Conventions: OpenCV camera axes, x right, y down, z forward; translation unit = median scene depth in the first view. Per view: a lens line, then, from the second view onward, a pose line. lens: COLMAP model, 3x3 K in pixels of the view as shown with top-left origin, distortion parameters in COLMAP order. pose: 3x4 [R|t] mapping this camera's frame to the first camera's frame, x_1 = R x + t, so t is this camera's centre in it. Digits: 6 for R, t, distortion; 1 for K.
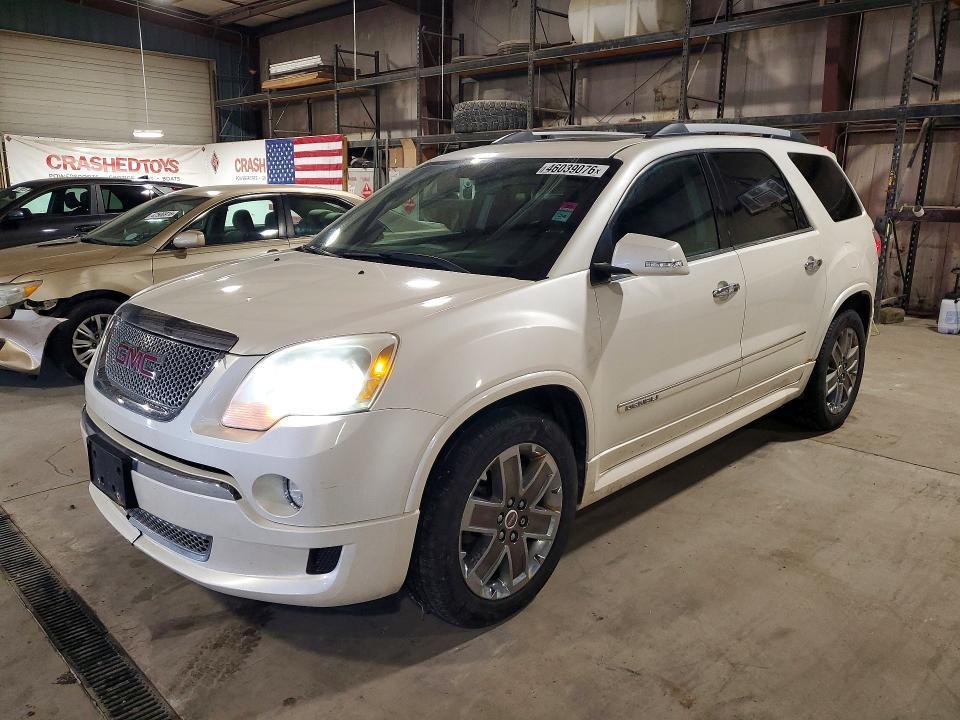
lens RADIAL K [[726.2, 0, 482.0], [0, 726.2, 353.3], [0, 0, 1]] dist [0.003620, 0.018585]
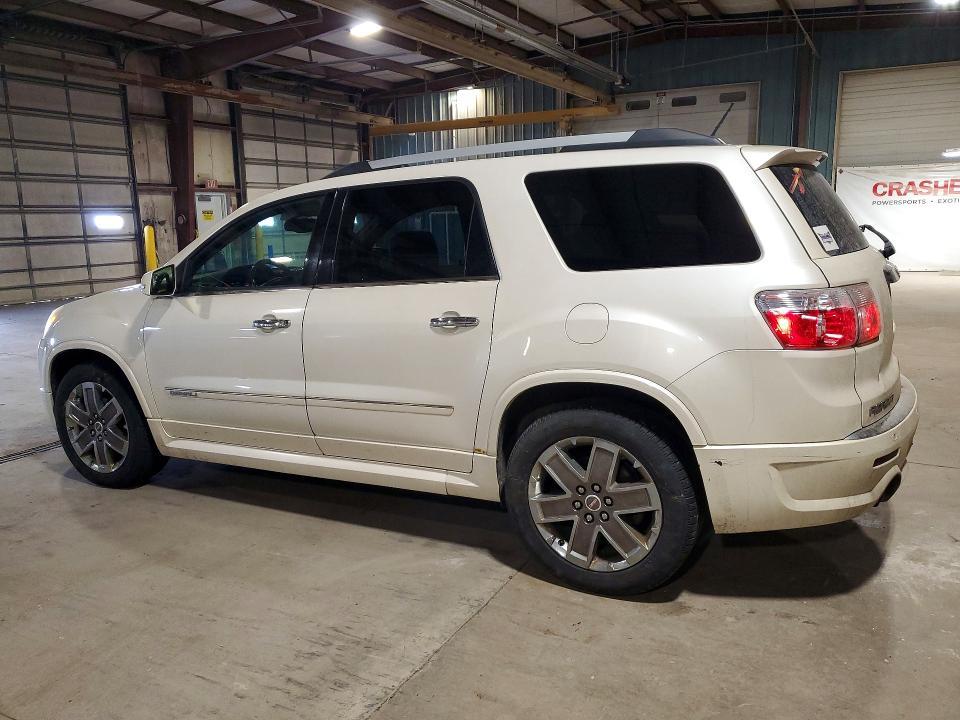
lens RADIAL K [[726.2, 0, 484.3], [0, 726.2, 362.7], [0, 0, 1]] dist [0.003620, 0.018585]
pose [[0.320309, 0.169009, -0.932115, 1.172912], [-0.185333, 0.976122, 0.113301, -0.172104], [0.929007, 0.136461, 0.343983, 0.765763]]
